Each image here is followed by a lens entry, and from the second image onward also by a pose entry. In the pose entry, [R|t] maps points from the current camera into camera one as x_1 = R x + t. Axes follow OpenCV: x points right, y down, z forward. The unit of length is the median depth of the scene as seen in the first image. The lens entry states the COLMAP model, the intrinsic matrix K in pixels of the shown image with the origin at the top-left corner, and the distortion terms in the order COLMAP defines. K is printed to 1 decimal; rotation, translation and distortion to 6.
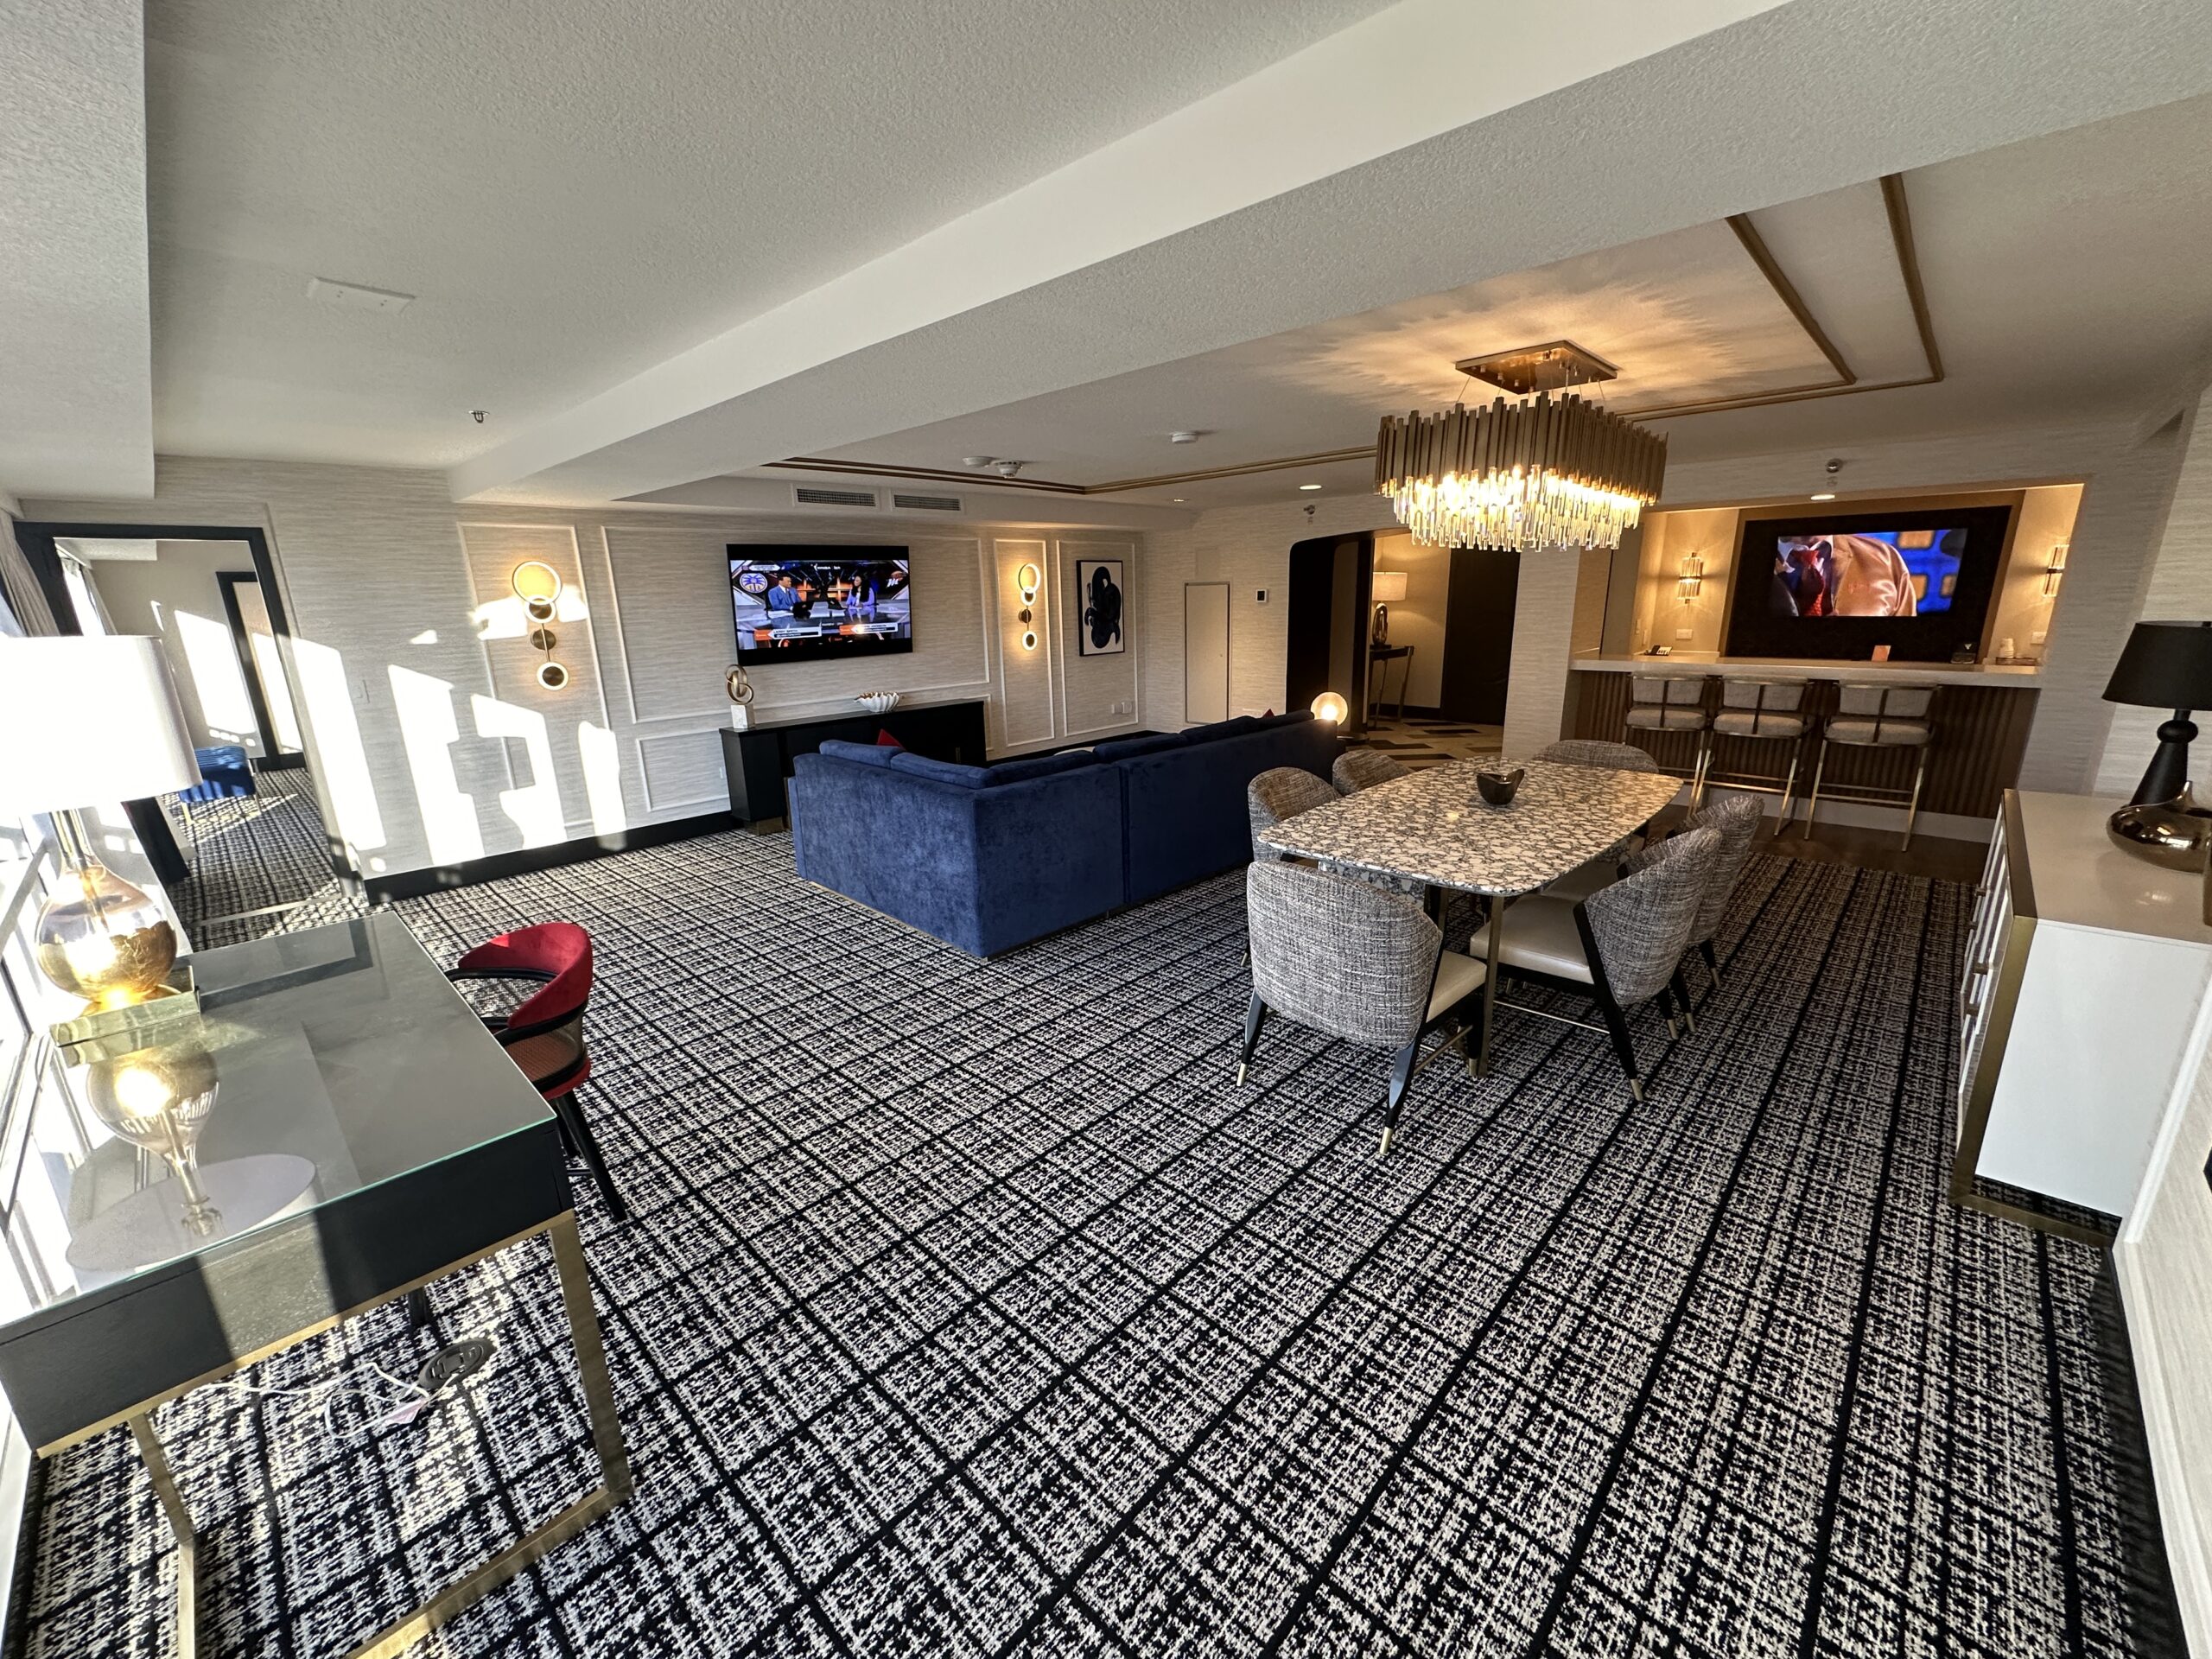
lens RADIAL K [[884.7, 0, 1105.5], [0, 884.7, 830.1], [0, 0, 1]] dist [-0.003140, -0.000128]
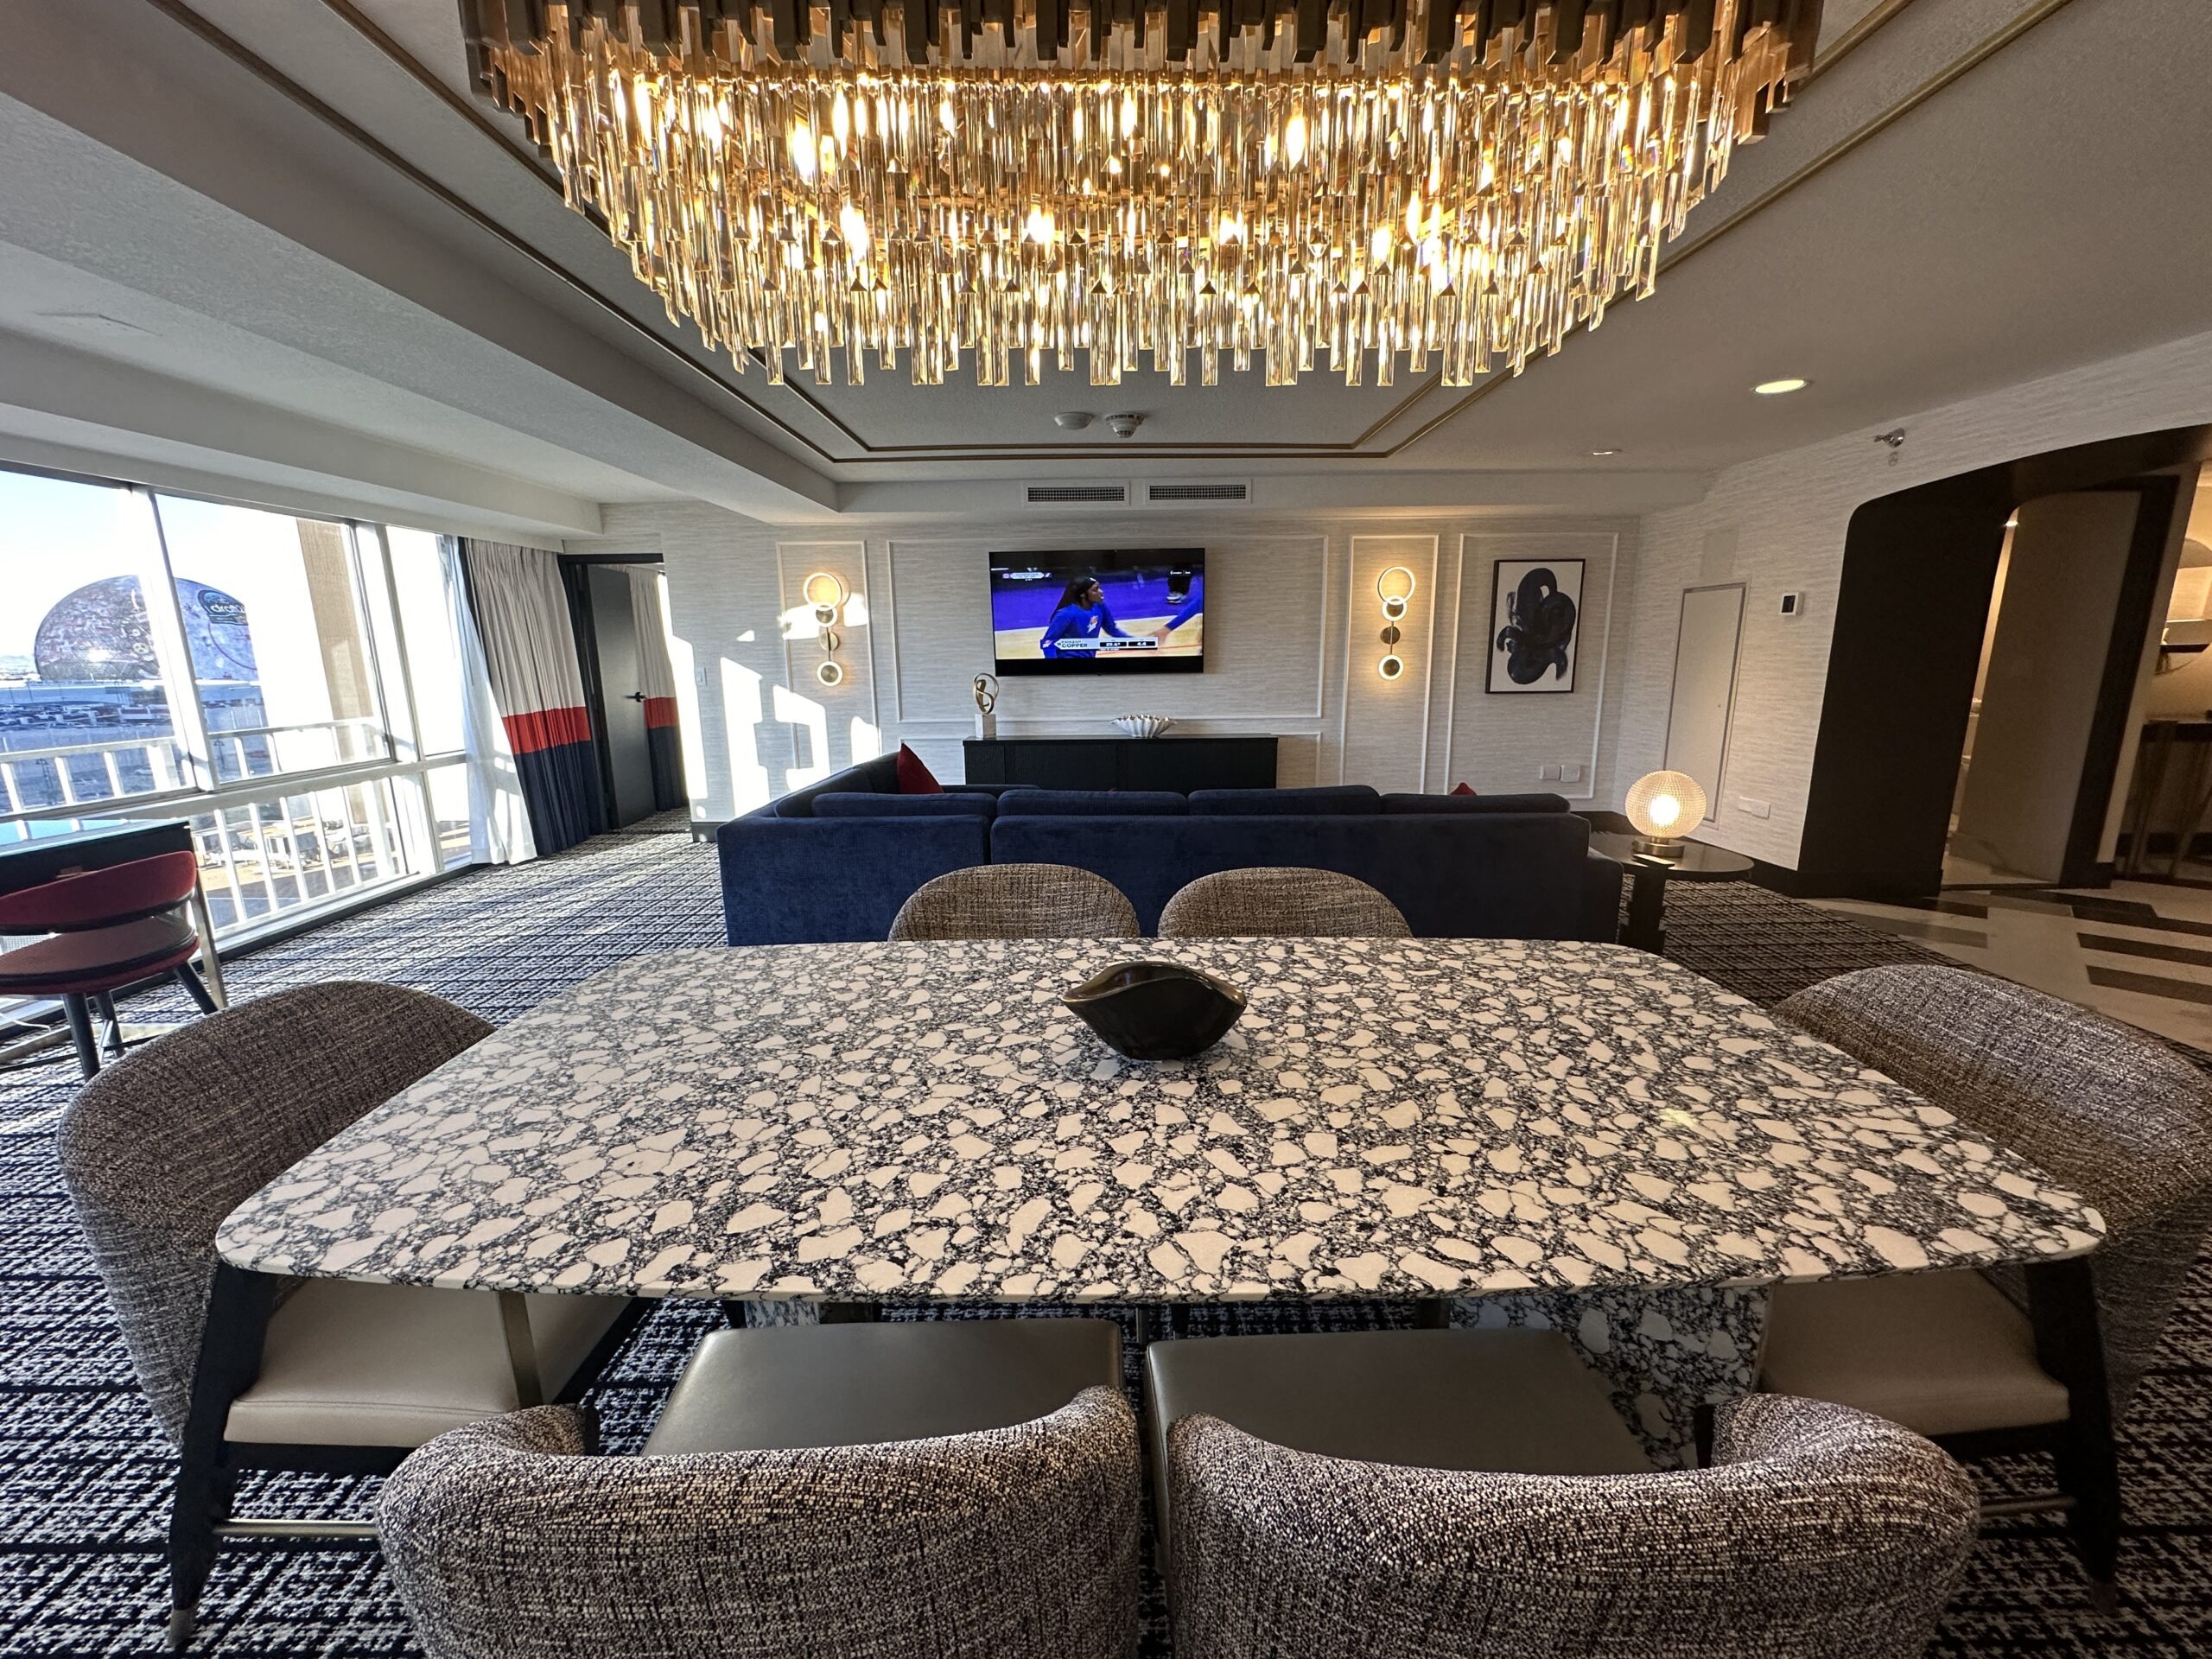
lens RADIAL K [[884.7, 0, 1104.5], [0, 884.7, 829.4], [0, 0, 1]] dist [-0.003140, -0.000128]
pose [[0.691378, 0.162377, -0.704010, 0.393366], [-0.193530, 0.980431, 0.036076, -0.077108], [0.696091, 0.111305, 0.709273, 0.407032]]
